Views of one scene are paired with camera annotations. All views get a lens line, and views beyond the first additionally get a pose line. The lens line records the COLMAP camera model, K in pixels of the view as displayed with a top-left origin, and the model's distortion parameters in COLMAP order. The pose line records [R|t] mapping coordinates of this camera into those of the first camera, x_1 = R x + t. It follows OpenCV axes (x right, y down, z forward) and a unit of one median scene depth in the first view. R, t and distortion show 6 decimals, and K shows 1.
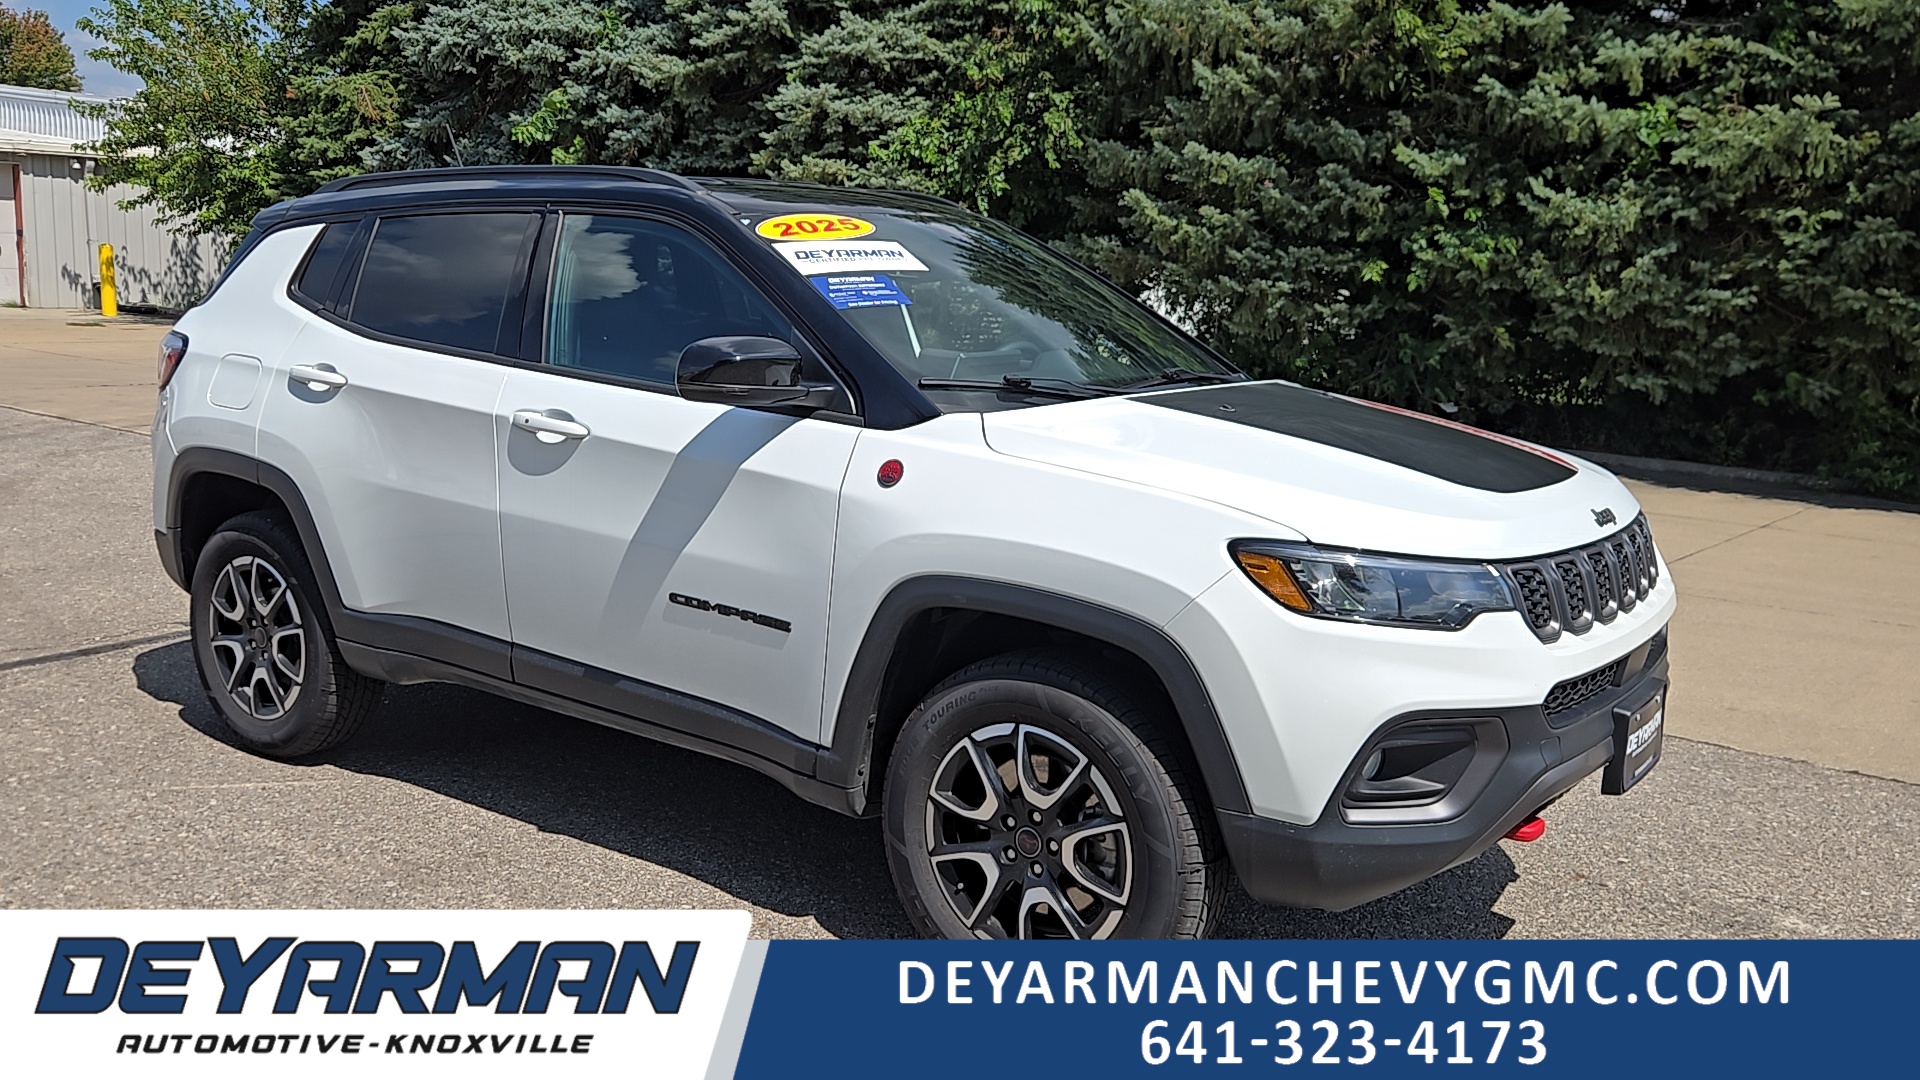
lens RADIAL K [[1596.9, 0, 957.4], [0, 1596.9, 534.8], [0, 0, 1]] dist [0.013271, -0.010266]
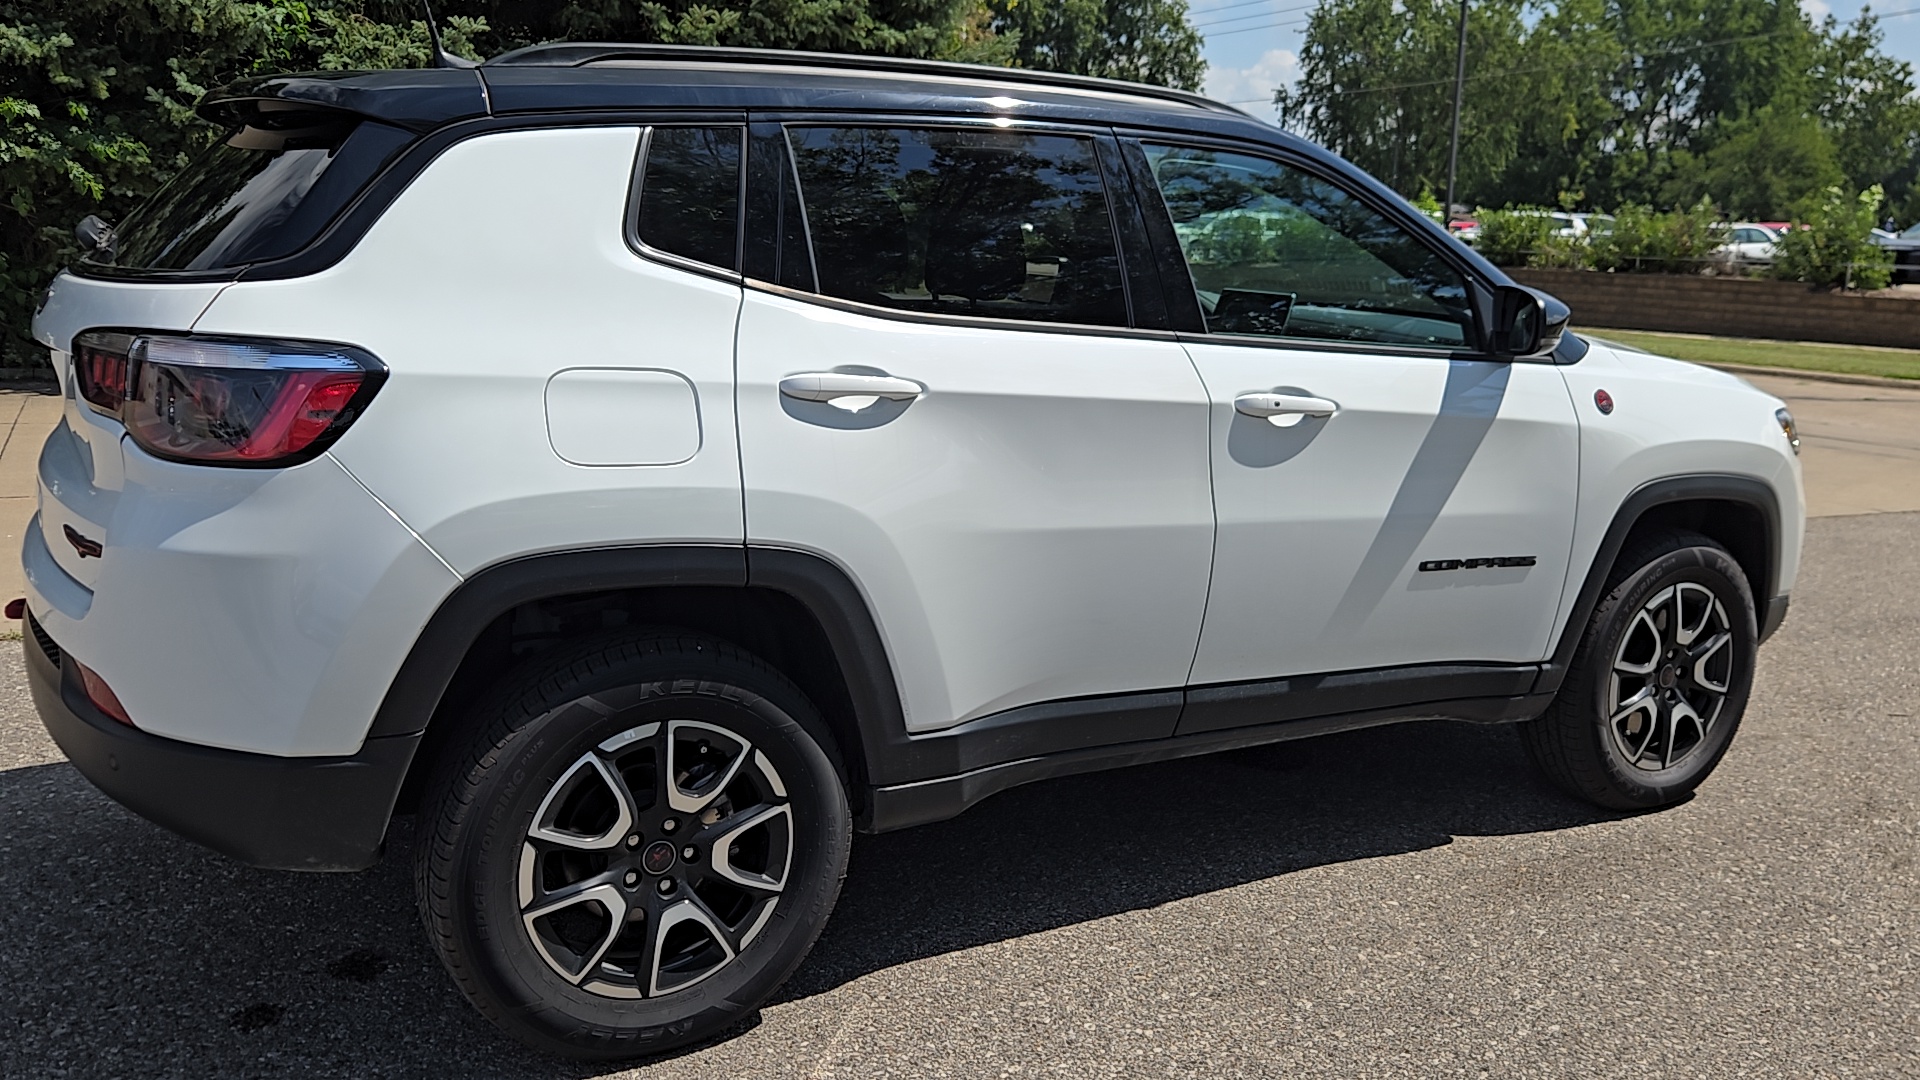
lens RADIAL K [[1596.9, 0, 960.3], [0, 1596.9, 538.6], [0, 0, 1]] dist [0.013271, -0.010266]
pose [[0.402245, -0.187251, 0.896179, -0.877135], [0.126515, 0.980839, 0.148154, -0.117734], [-0.906749, 0.053786, 0.418227, 0.654066]]
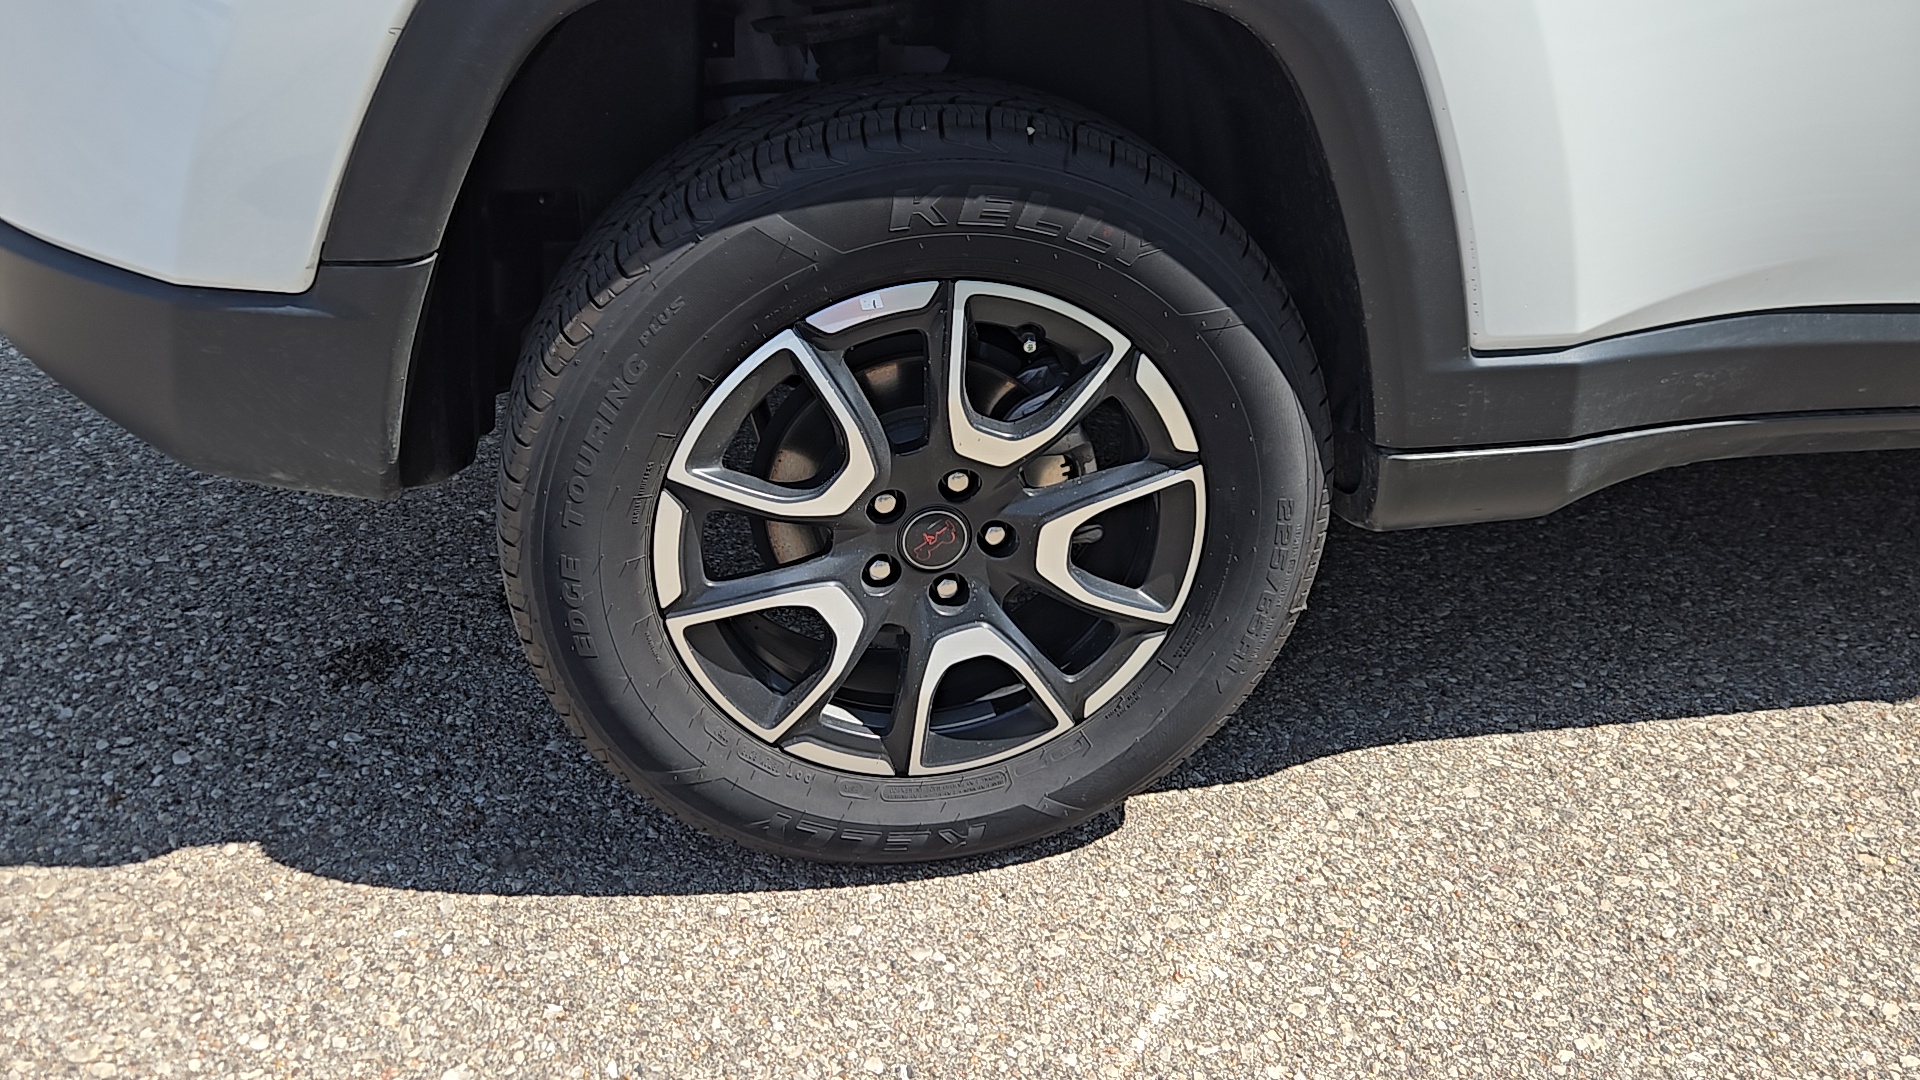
lens RADIAL K [[1596.9, 0, 957.6], [0, 1596.9, 524.1], [0, 0, 1]] dist [0.013271, -0.010266]
pose [[0.698957, -0.354267, 0.621252, -0.611596], [0.116394, 0.913454, 0.389942, -0.053007], [-0.705628, -0.200242, 0.679700, 0.792085]]
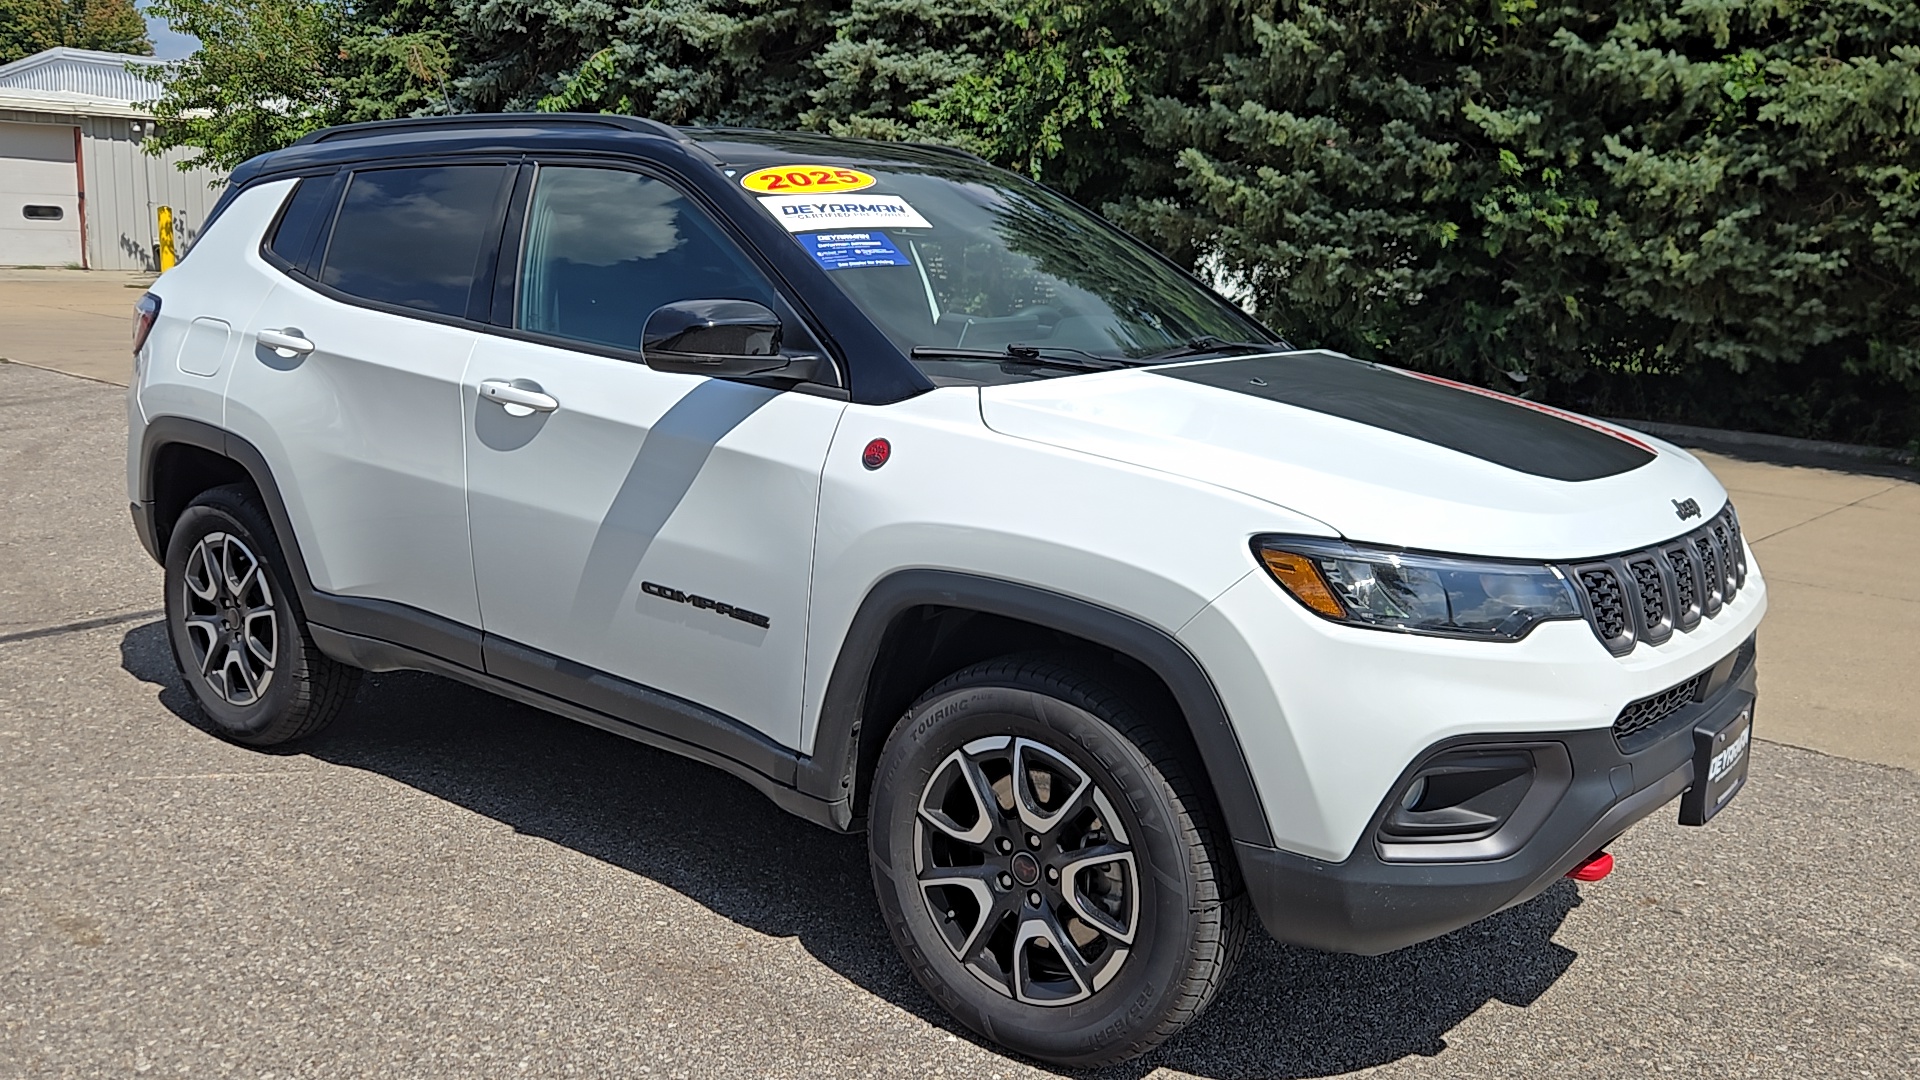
lens RADIAL K [[1596.9, 0, 956.2], [0, 1596.9, 535.5], [0, 0, 1]] dist [0.013271, -0.010266]
pose [[0.999218, 0.008485, -0.038614, 0.026090], [-0.007627, 0.999722, 0.022302, -0.009057], [0.038792, -0.021990, 0.999005, 0.074253]]
